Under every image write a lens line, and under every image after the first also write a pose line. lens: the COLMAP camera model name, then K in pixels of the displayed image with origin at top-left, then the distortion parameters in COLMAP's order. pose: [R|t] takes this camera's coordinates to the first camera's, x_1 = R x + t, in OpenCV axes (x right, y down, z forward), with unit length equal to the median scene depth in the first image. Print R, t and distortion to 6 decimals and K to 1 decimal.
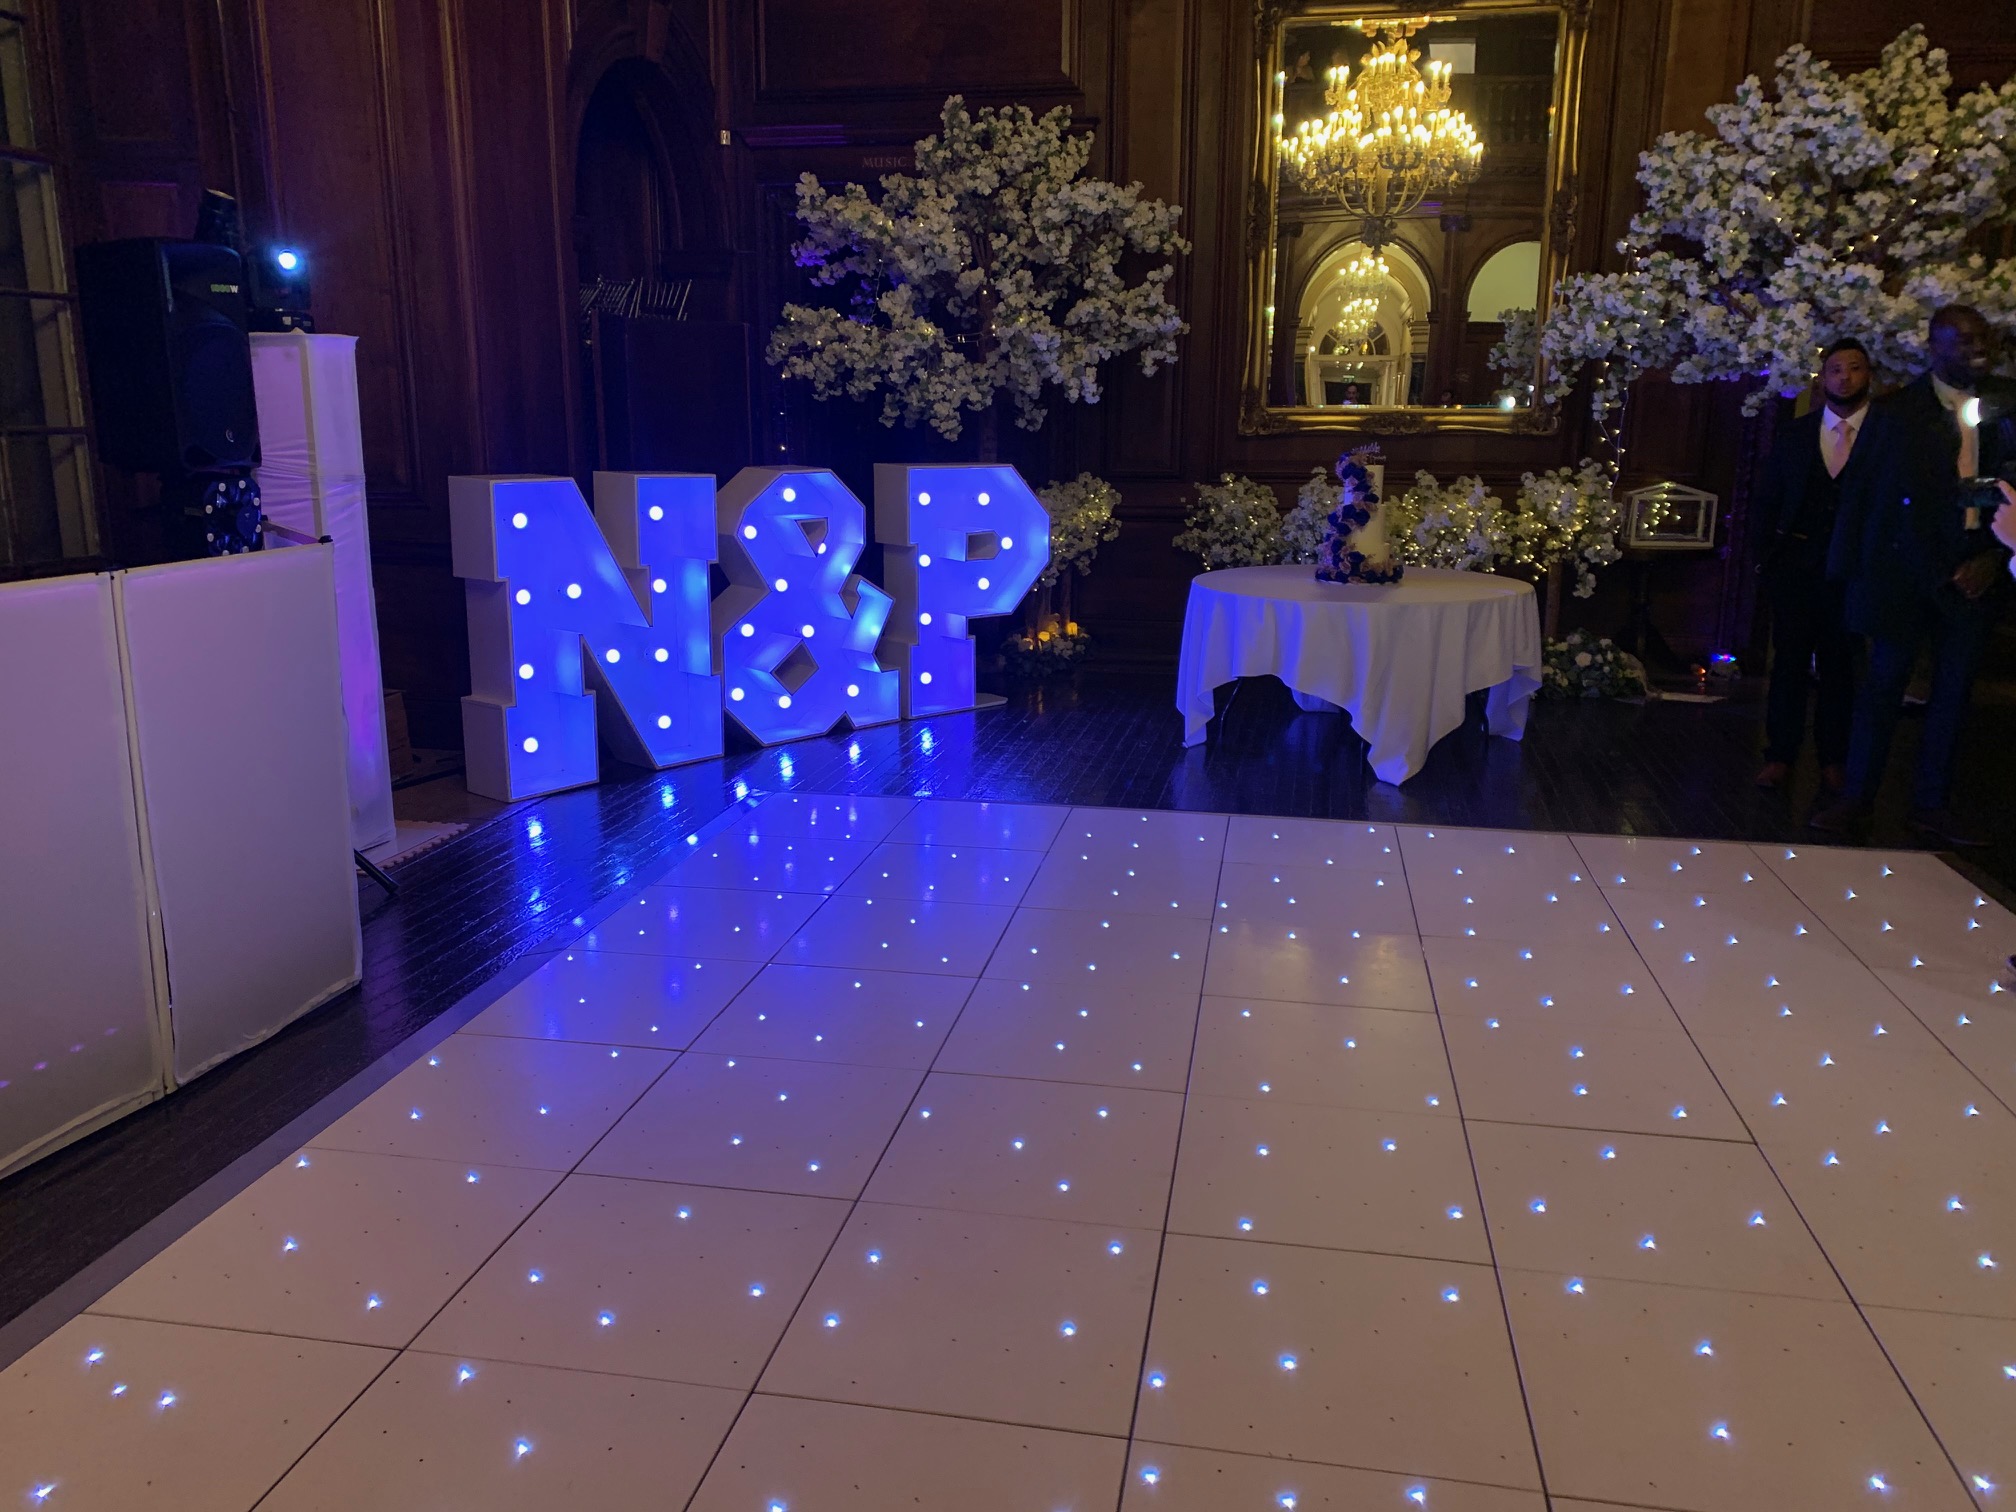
lens RADIAL K [[1526.3, 0, 1007.4], [0, 1526.3, 754.7], [0, 0, 1]] dist [0.000204, -0.002728]
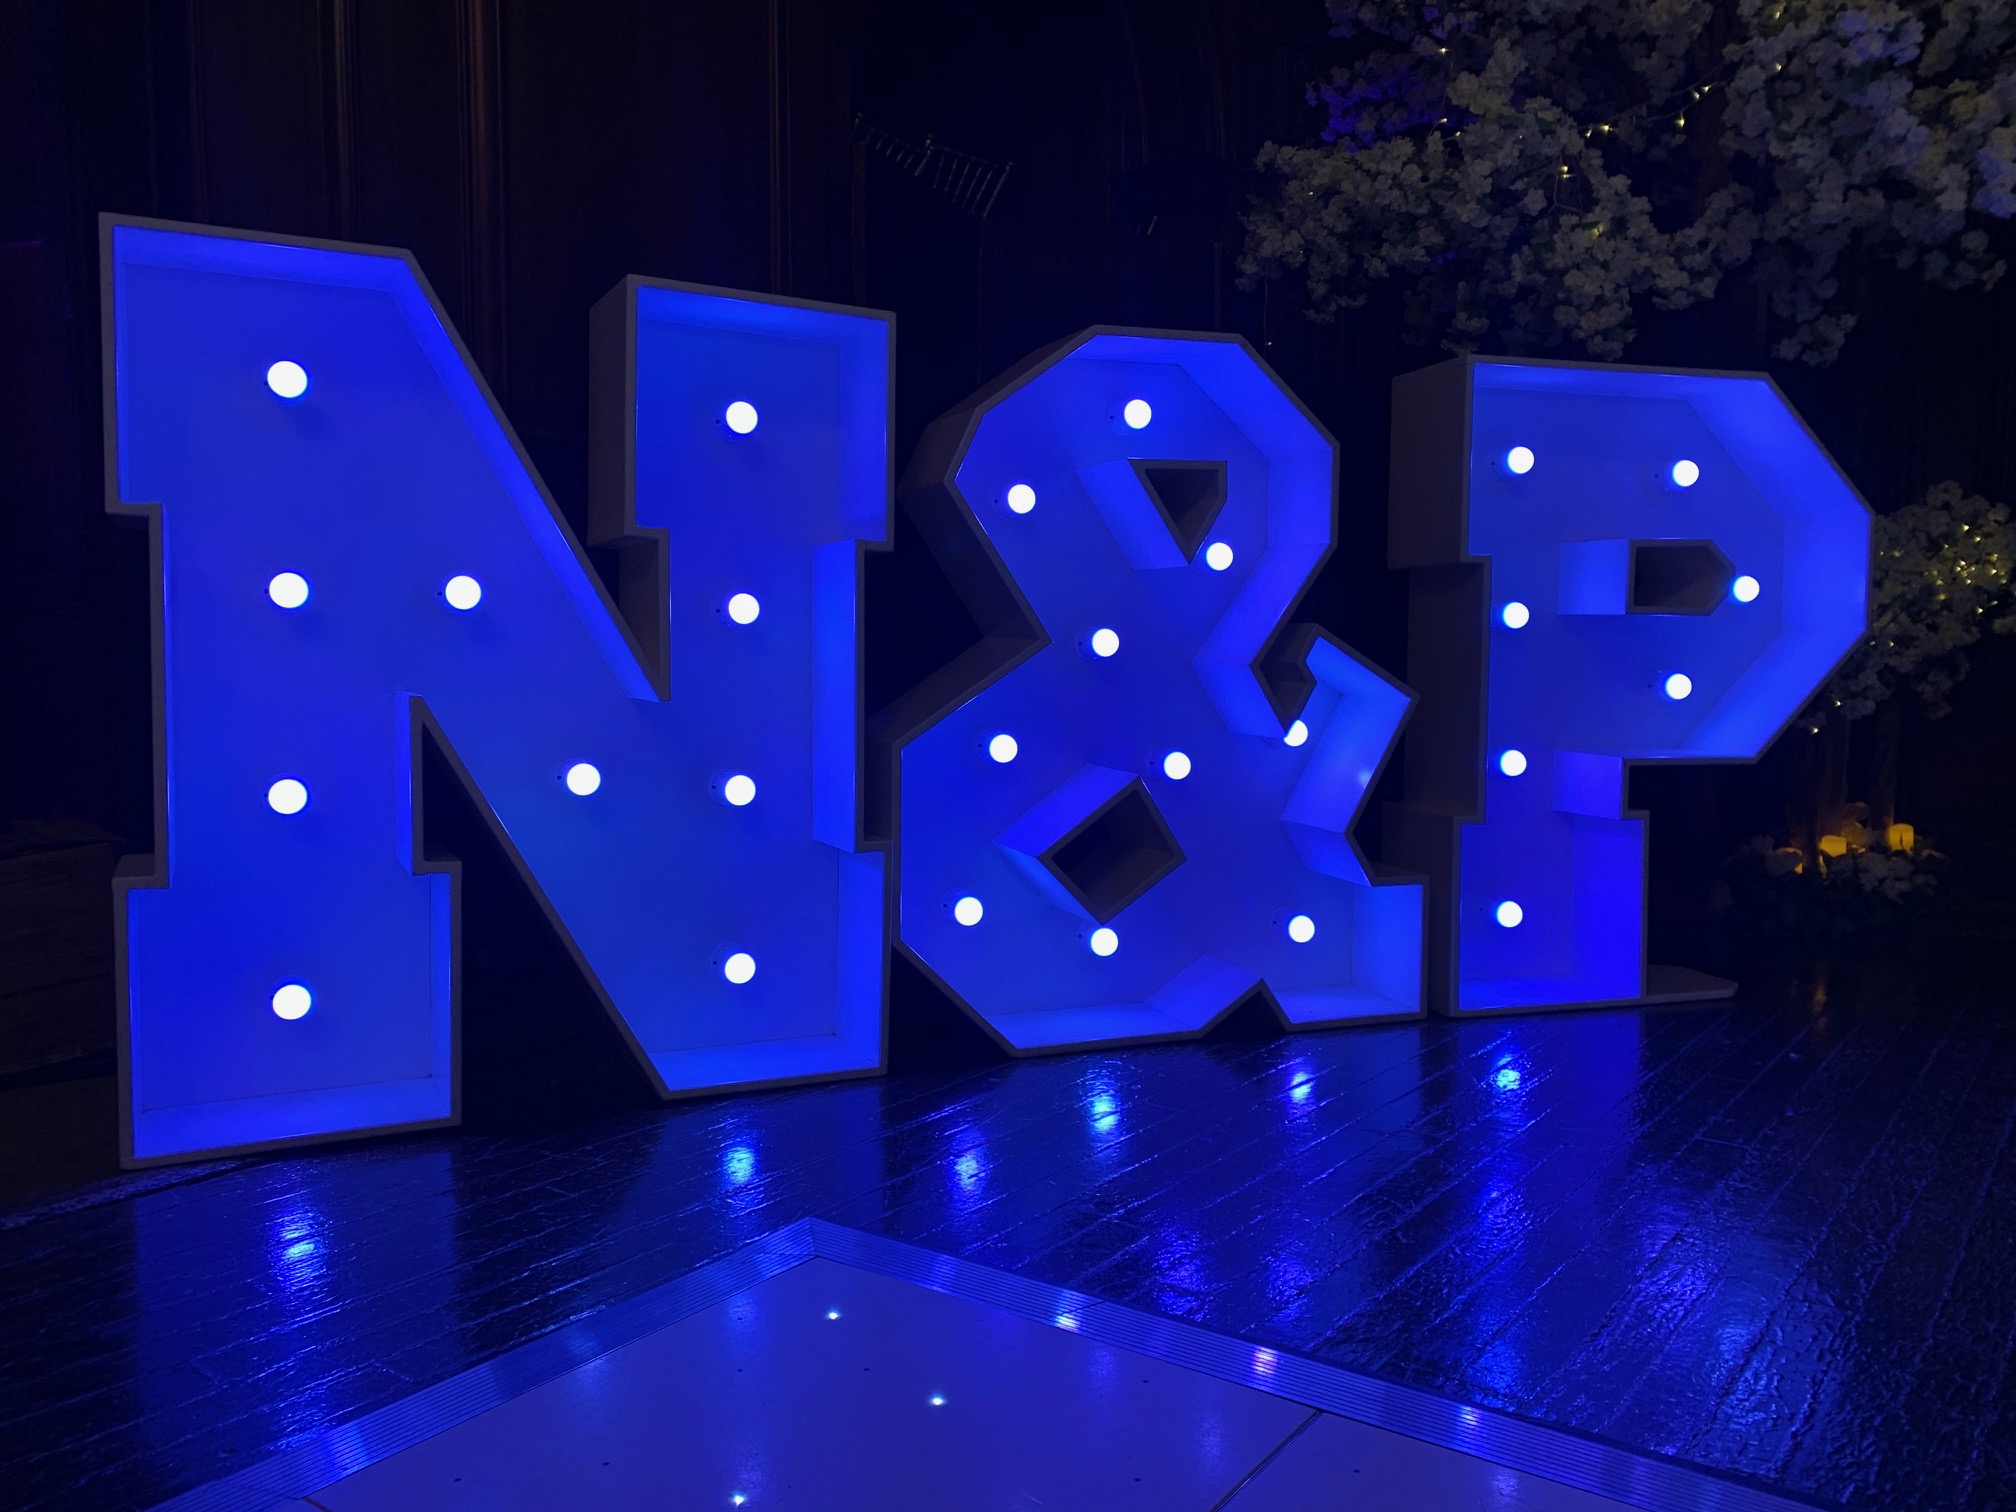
lens RADIAL K [[1526.3, 0, 1007.0], [0, 1526.3, 752.0], [0, 0, 1]] dist [0.000204, -0.002728]
pose [[0.902744, 0.027191, -0.429318, -0.002238], [-0.096509, 0.985363, -0.140523, -0.023376], [0.419213, 0.168289, 0.892154, 0.577888]]
